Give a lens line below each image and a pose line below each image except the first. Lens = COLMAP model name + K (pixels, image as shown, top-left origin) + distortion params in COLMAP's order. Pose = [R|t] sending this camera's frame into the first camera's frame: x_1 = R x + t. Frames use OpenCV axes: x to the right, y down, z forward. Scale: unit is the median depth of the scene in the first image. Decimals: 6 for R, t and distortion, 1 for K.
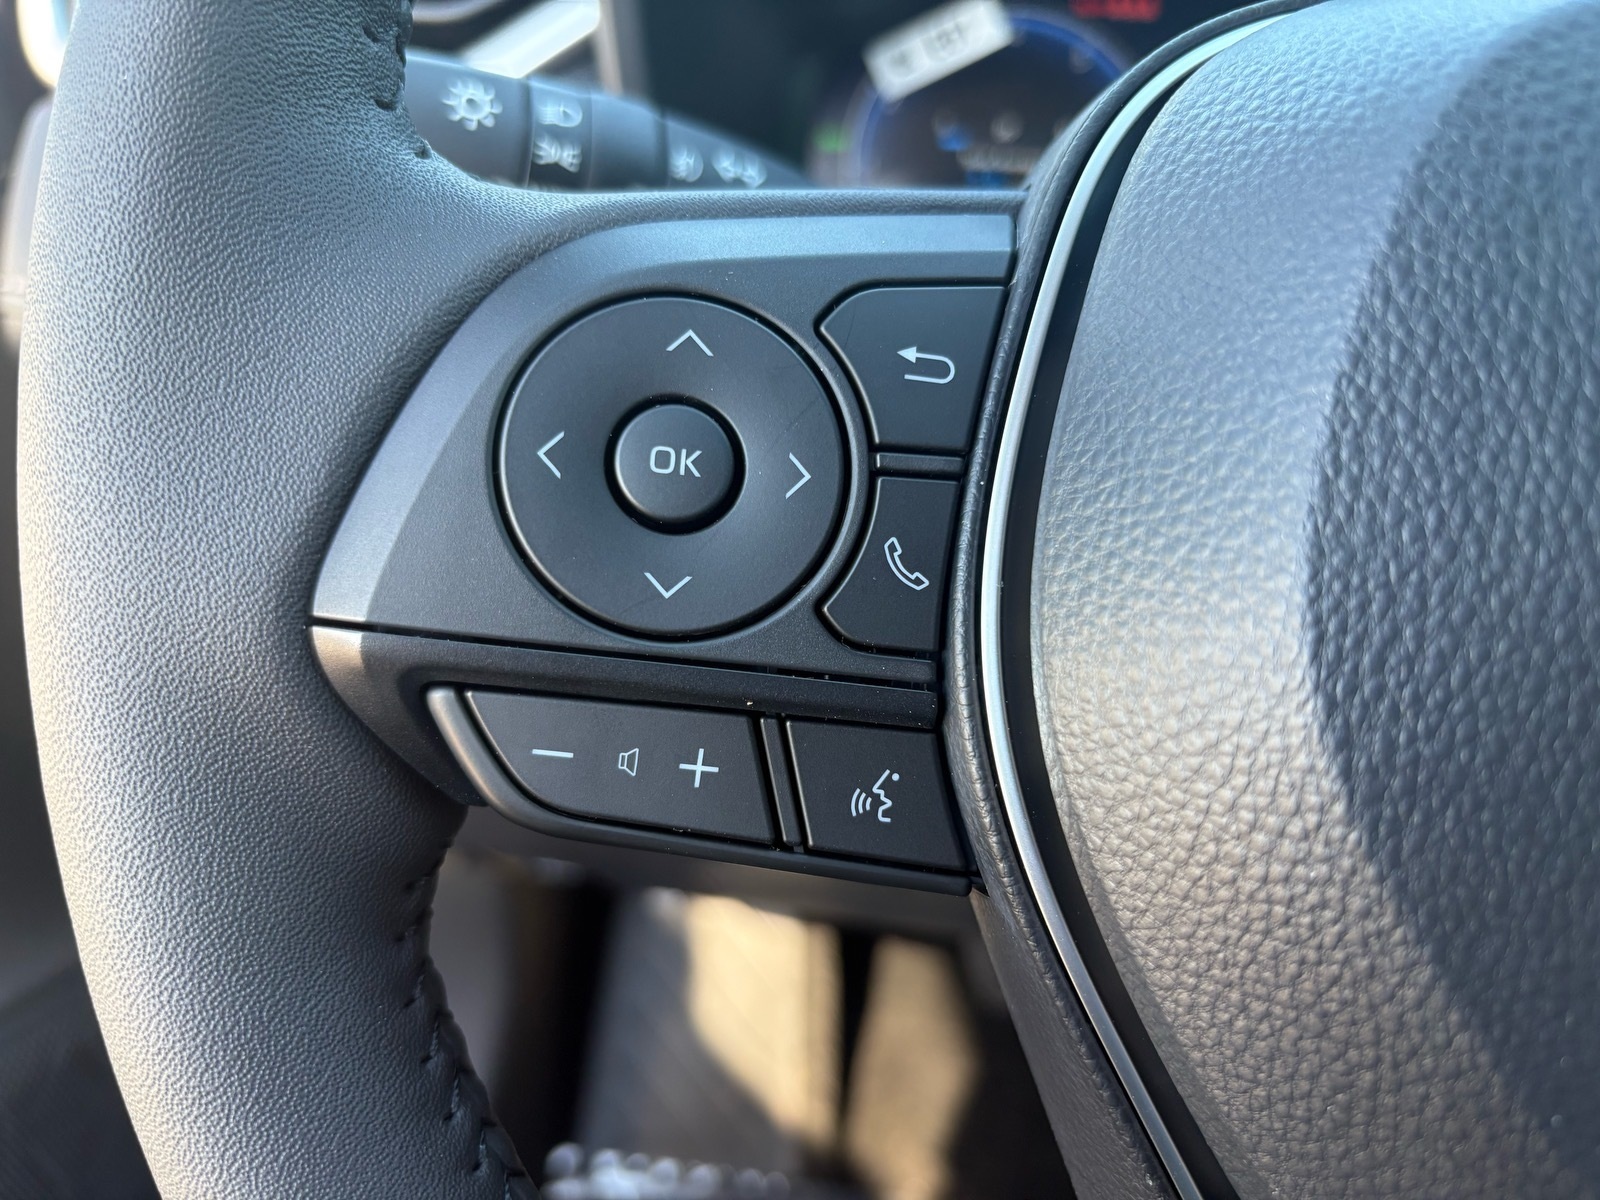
lens RADIAL K [[1219.4, 0, 800.2], [0, 1219.4, 599.4], [0, 0, 1]] dist [0.014378, -0.027025]
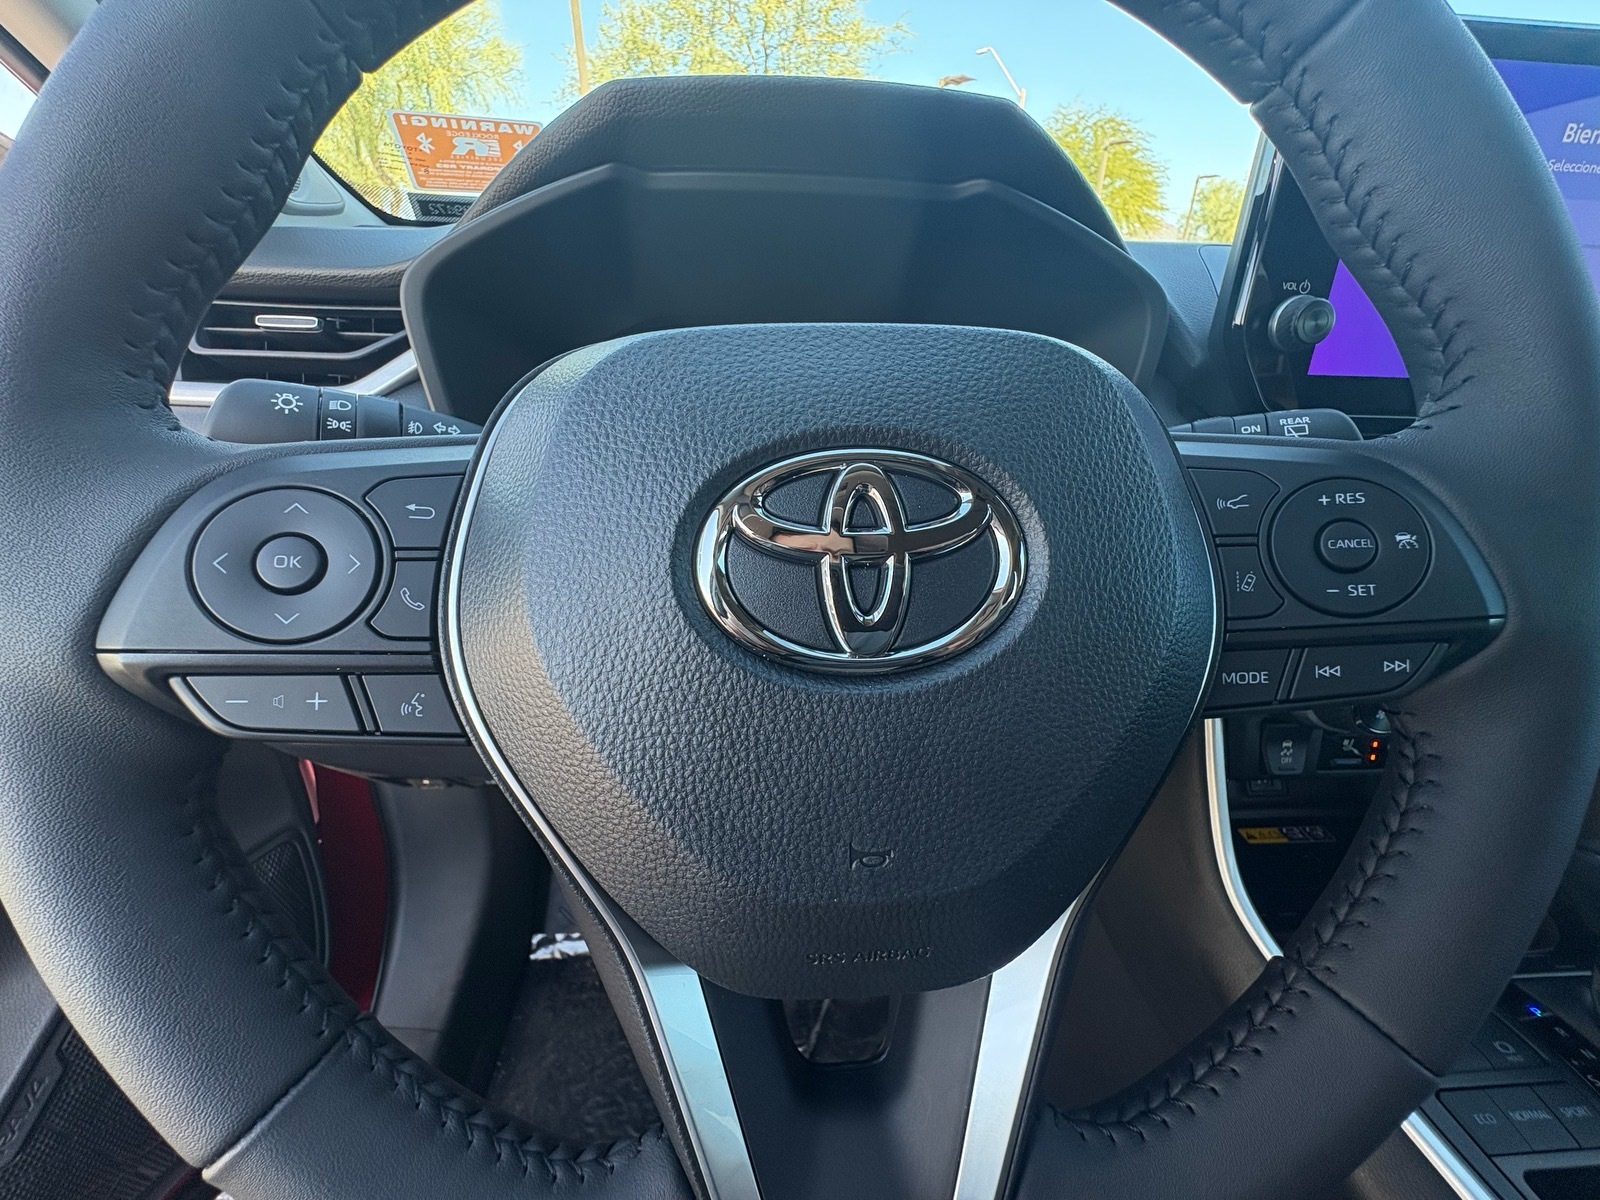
lens RADIAL K [[616.3, 0, 799.1], [0, 616.3, 597.3], [0, 0, 1]] dist [0.012249, 0.000186]
pose [[0.984949, -0.085911, 0.149980, 0.615410], [0.094310, 0.994296, -0.049805, 0.090857], [-0.144846, 0.063200, 0.987434, -0.228997]]
